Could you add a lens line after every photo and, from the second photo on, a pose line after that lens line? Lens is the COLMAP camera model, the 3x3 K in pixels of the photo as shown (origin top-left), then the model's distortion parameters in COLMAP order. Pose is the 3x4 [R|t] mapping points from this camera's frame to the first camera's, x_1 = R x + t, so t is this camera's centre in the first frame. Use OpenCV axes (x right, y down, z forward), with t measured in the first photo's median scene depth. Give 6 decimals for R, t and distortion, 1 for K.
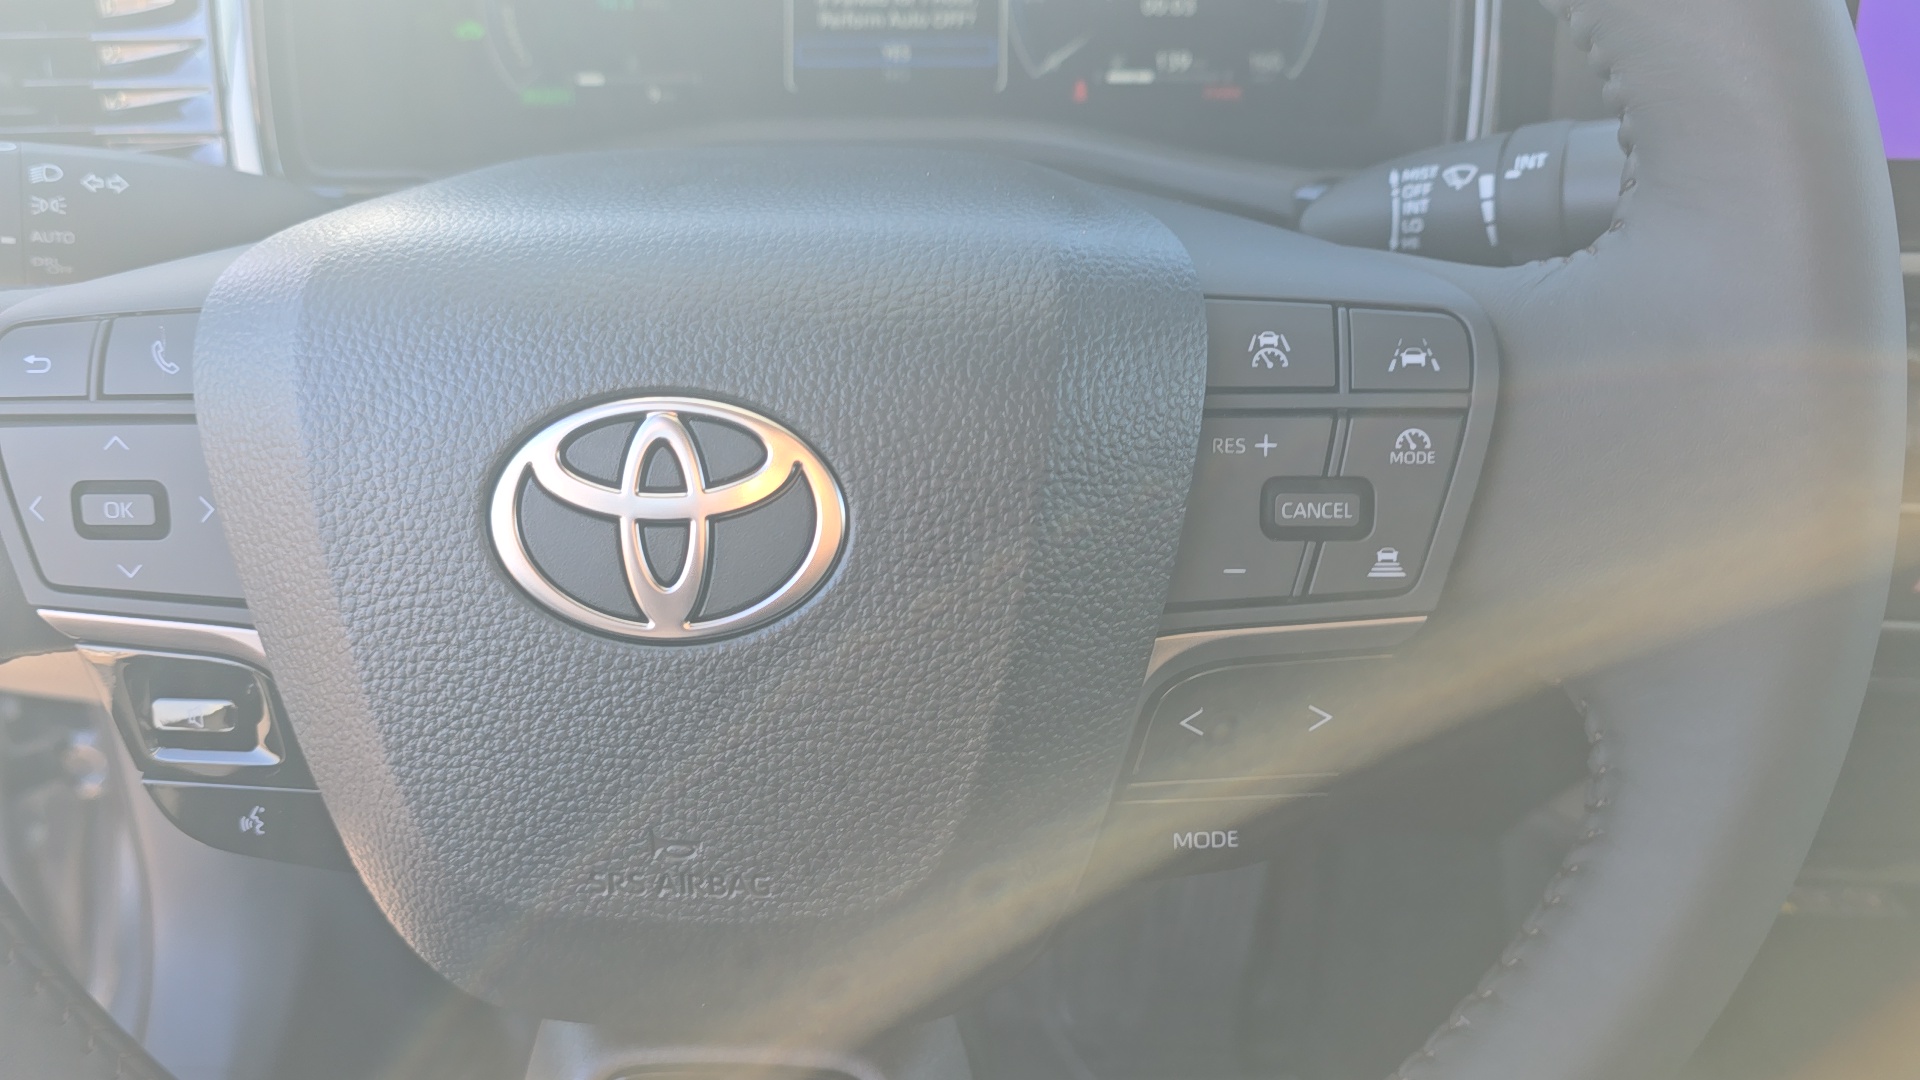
lens RADIAL K [[1596.5, 0, 1001.7], [0, 1596.5, 573.0], [0, 0, 1]] dist [-0.025979, 0.033098]
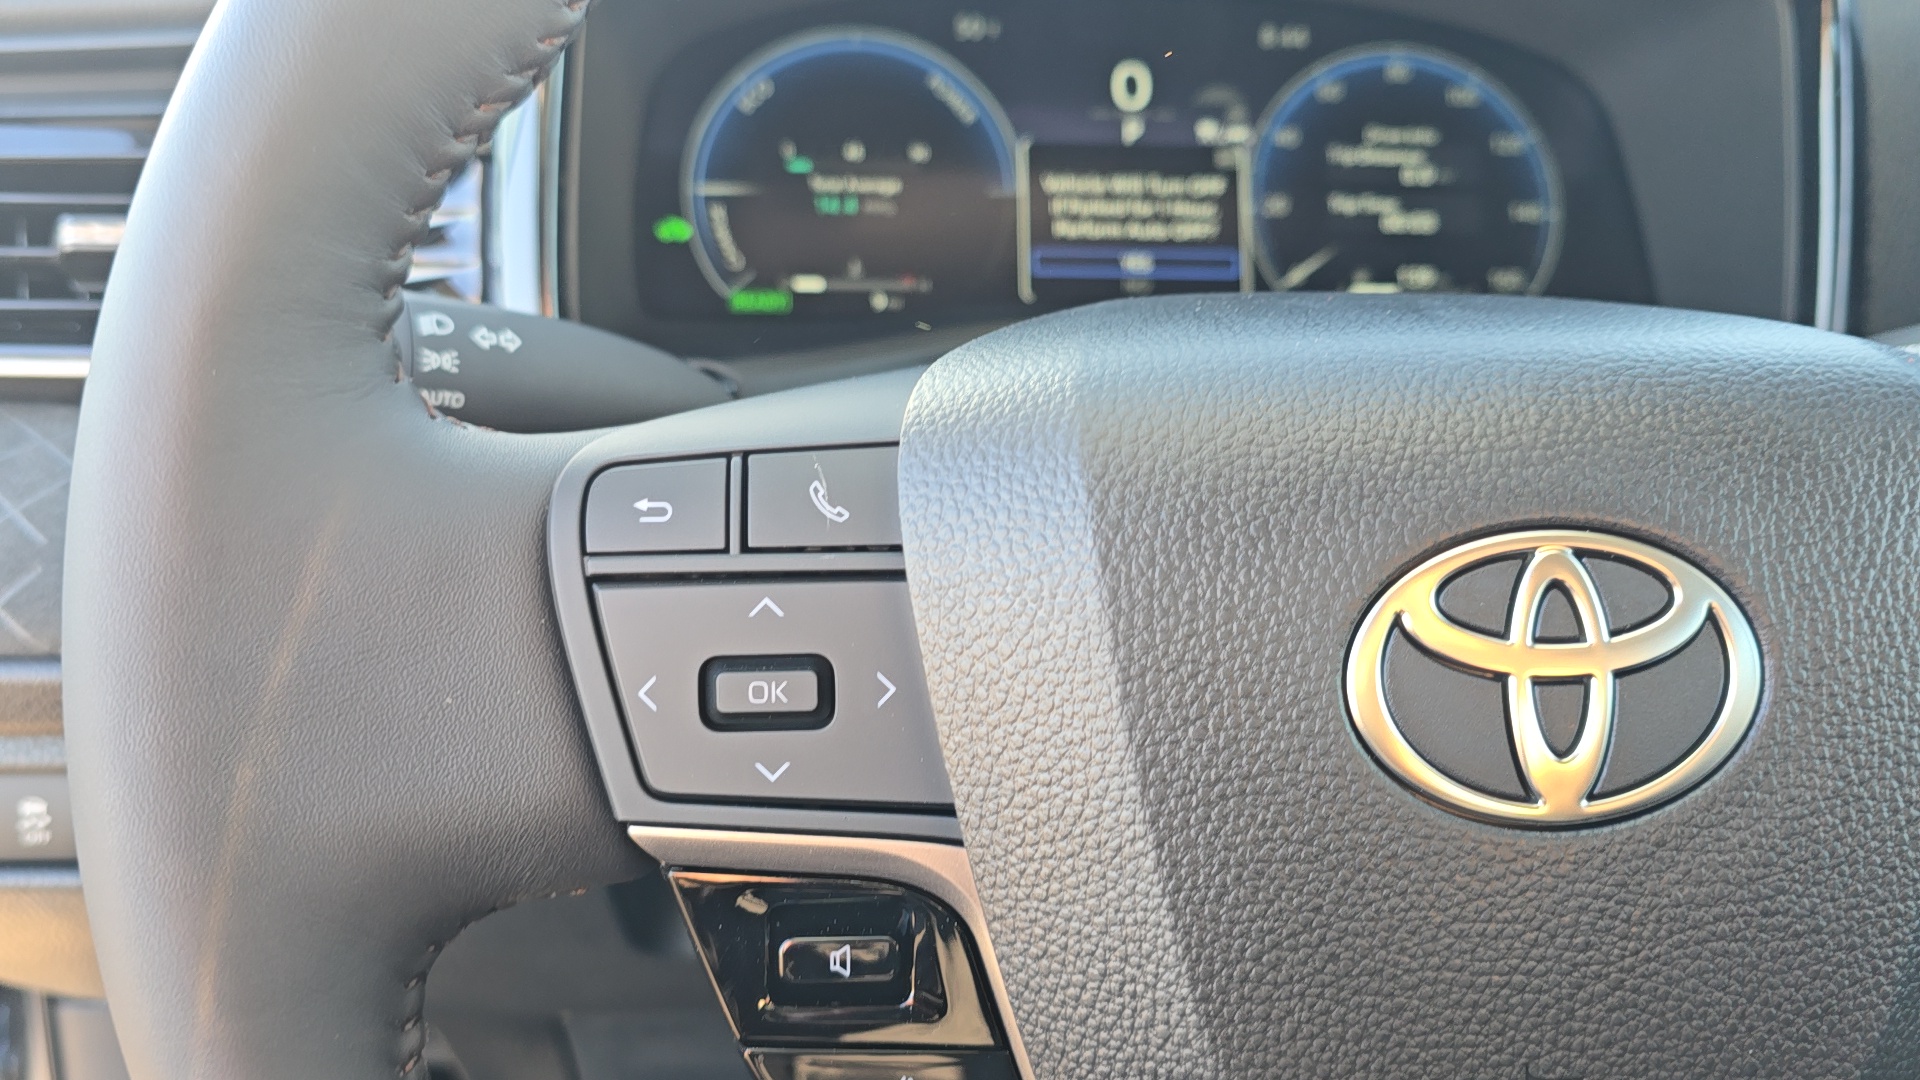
lens RADIAL K [[1596.5, 0, 1035.0], [0, 1596.5, 605.6], [0, 0, 1]] dist [-0.025979, 0.033098]
pose [[0.986291, -0.009195, 0.164756, -0.581940], [0.034996, 0.987390, -0.154389, 0.045888], [-0.161259, 0.158038, 0.974176, 0.216663]]
